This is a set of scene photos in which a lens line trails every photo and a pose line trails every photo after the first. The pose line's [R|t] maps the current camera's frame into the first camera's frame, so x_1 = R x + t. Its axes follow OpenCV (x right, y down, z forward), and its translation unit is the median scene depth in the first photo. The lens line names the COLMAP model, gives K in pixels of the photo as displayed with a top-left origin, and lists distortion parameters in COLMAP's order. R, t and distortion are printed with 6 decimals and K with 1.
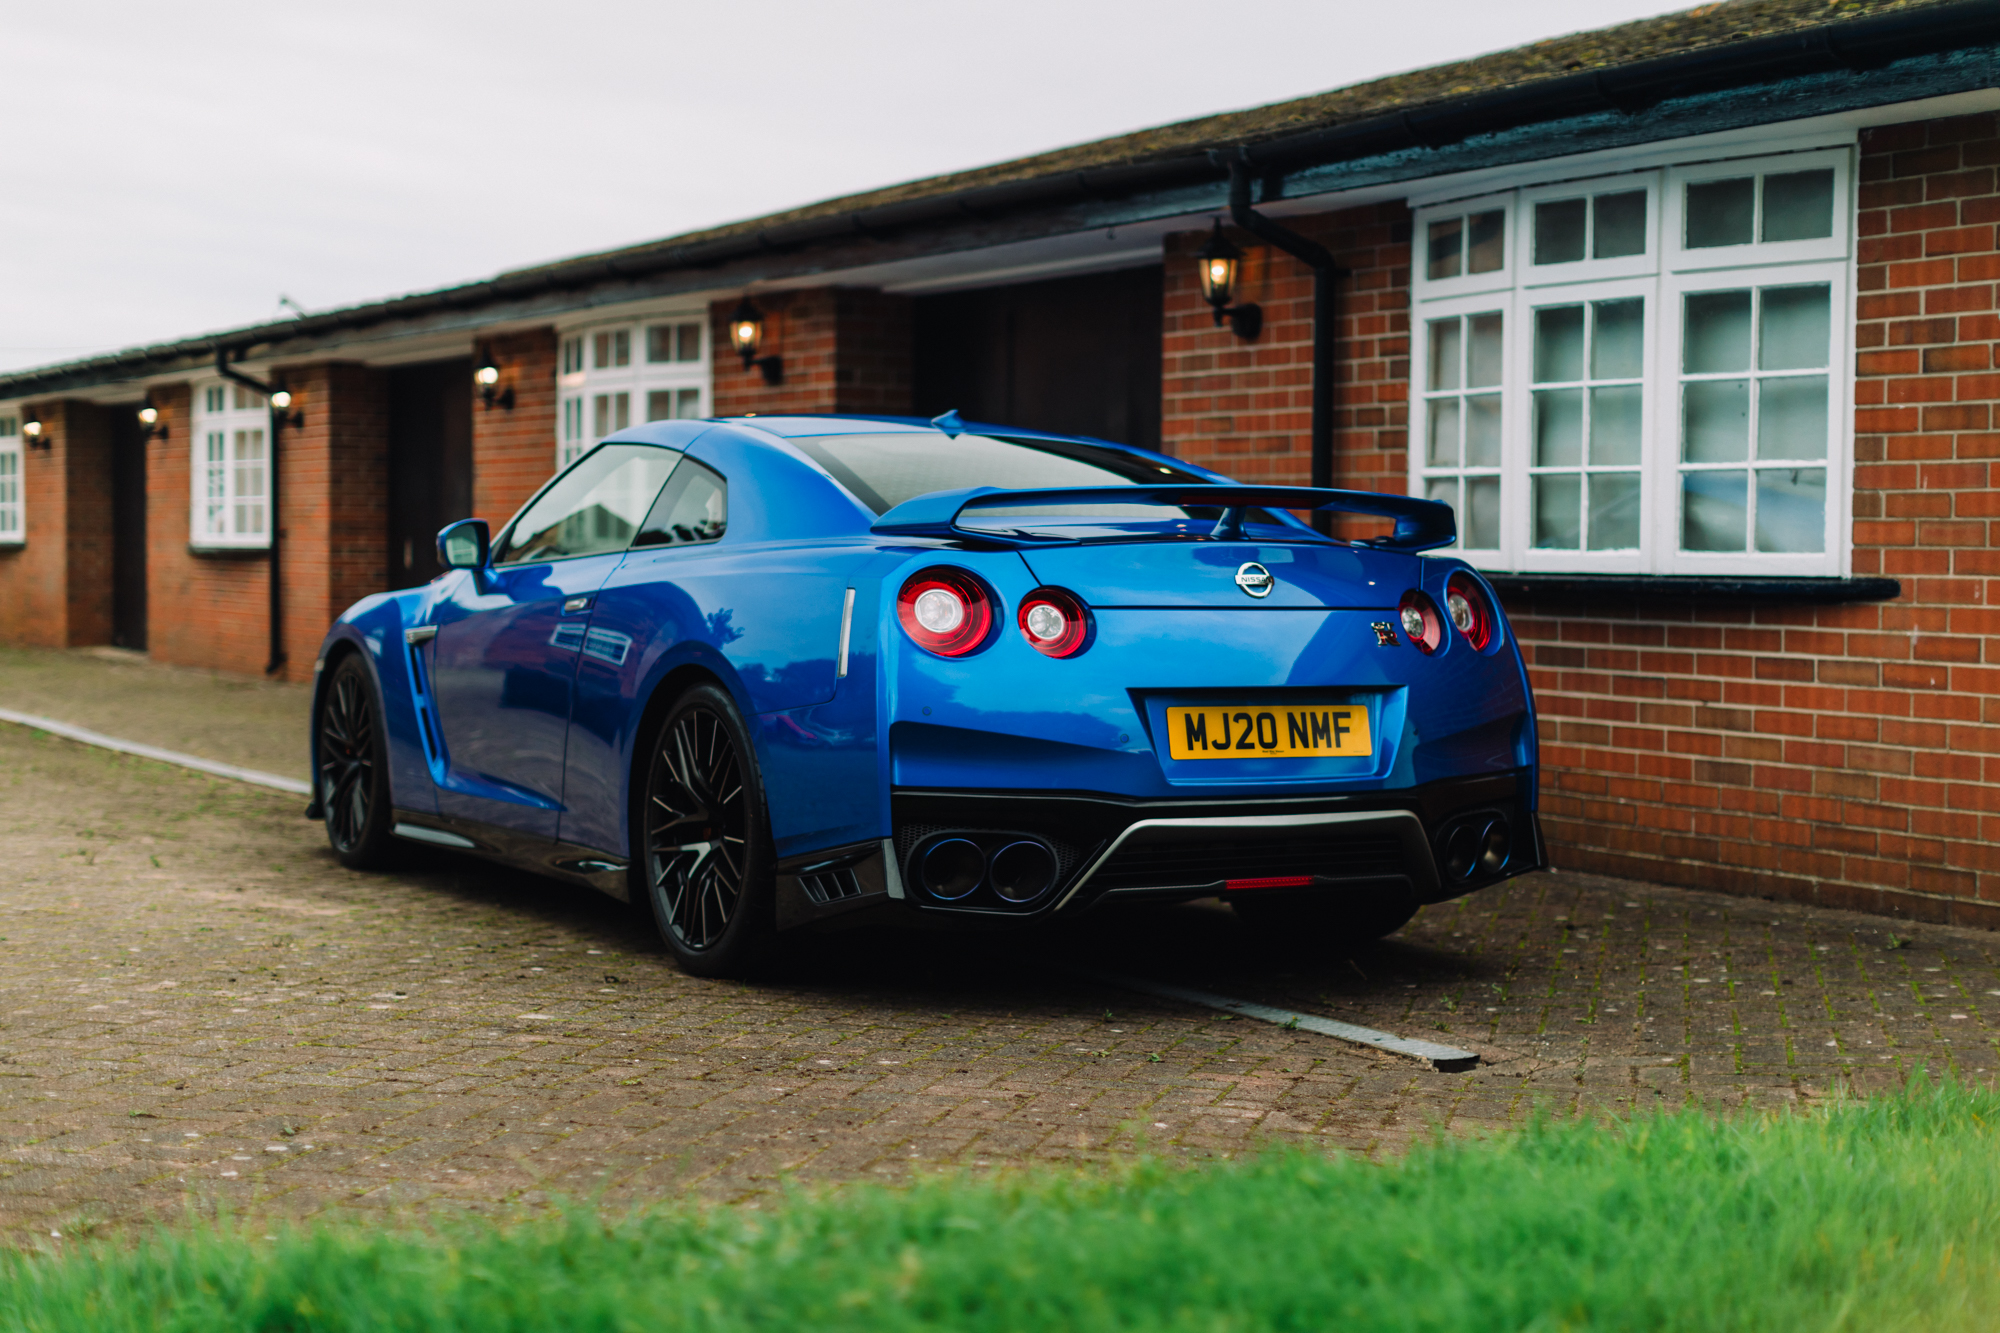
lens RADIAL K [[2887.9, 0, 1000.0], [0, 2887.9, 666.5], [0, 0, 1]] dist [-0.009978, 0.016960]
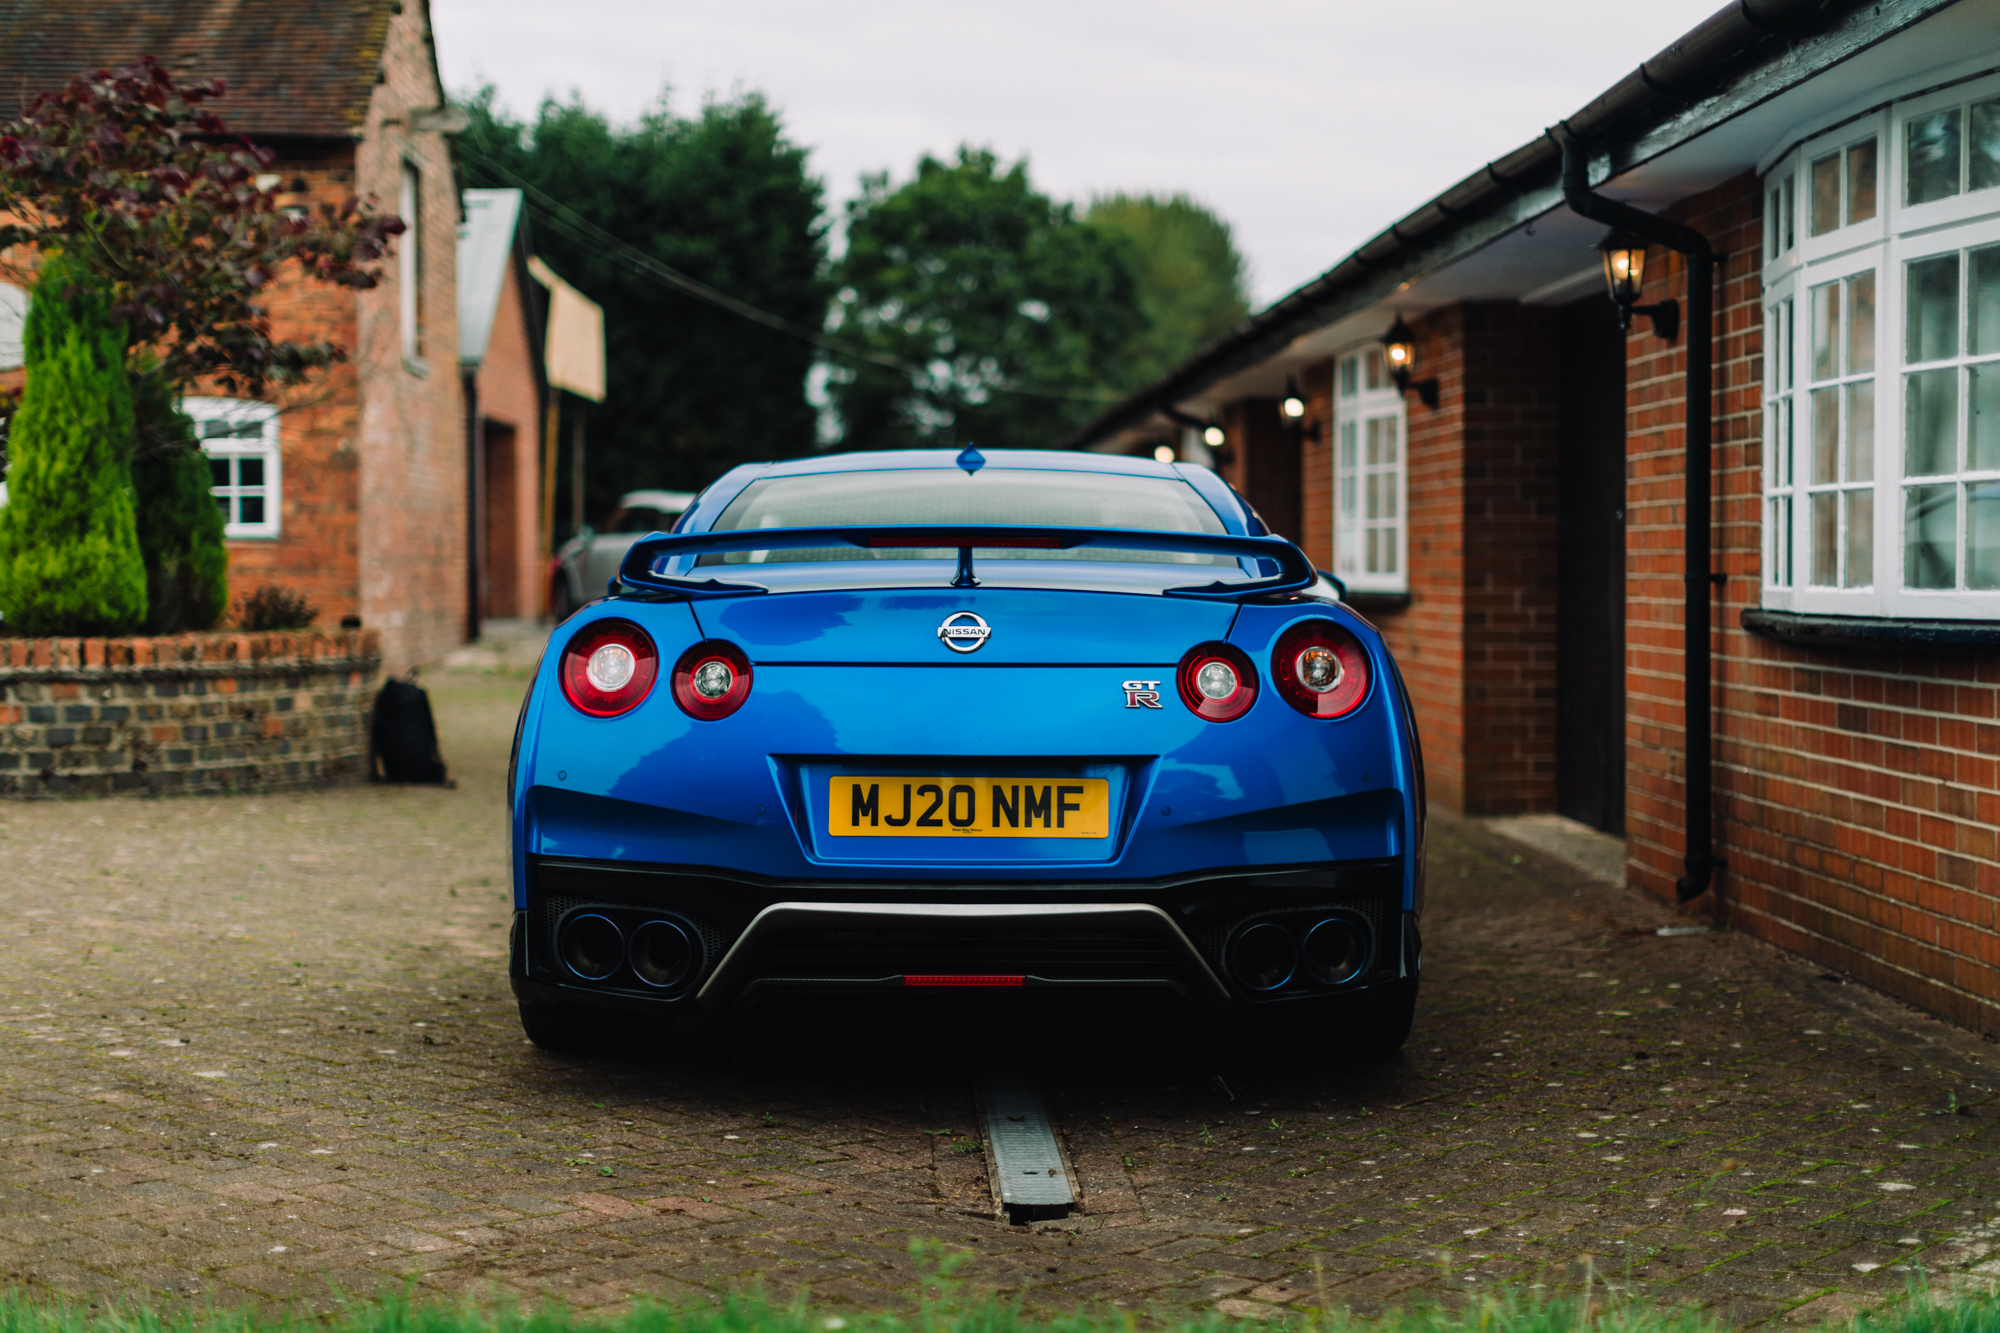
lens RADIAL K [[2887.9, 0, 1000.0], [0, 2887.9, 666.5], [0, 0, 1]] dist [-0.009978, 0.016960]
pose [[0.871804, 0.004606, -0.489833, 0.431335], [-0.009473, 0.999927, -0.007457, -0.010865], [0.489763, 0.011142, 0.871785, 0.202279]]
